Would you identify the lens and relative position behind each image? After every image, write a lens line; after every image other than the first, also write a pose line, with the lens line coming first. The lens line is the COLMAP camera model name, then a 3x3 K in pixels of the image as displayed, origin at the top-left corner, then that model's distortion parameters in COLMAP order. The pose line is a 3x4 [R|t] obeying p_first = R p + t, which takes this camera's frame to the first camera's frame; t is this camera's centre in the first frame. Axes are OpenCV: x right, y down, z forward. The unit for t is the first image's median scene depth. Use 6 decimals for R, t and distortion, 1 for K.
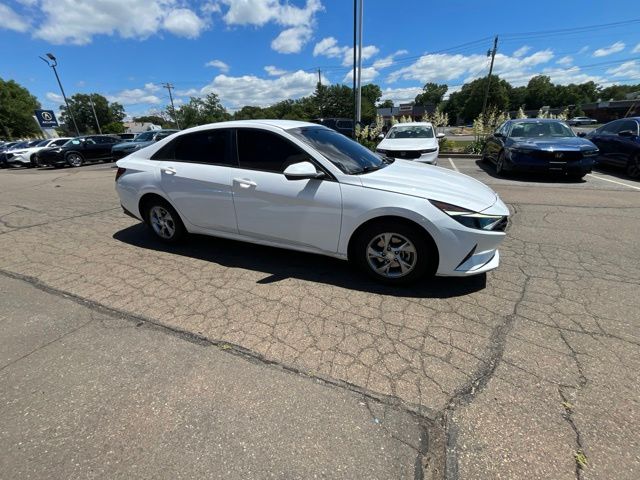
lens RADIAL K [[261.1, 0, 320.5], [0, 261.1, 235.5], [0, 0, 1]] dist [-0.003265, 0.000331]
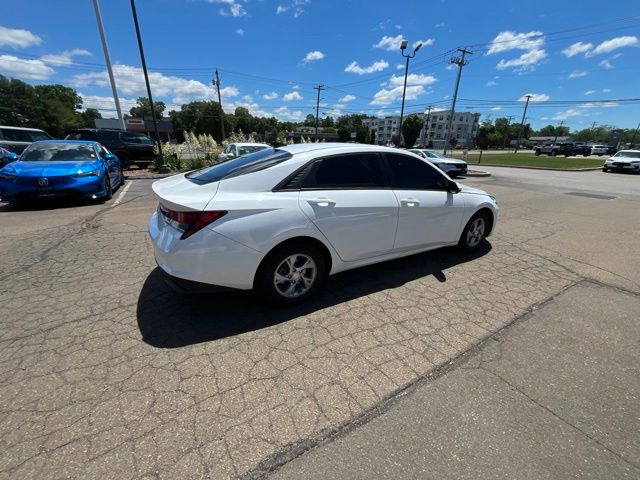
lens RADIAL K [[261.1, 0, 317.8], [0, 261.1, 236.5], [0, 0, 1]] dist [-0.003265, 0.000331]
pose [[0.612793, -0.220950, 0.758726, -1.387220], [0.262926, 0.962423, 0.067914, -0.238222], [-0.745221, 0.157871, 0.647860, 0.600031]]
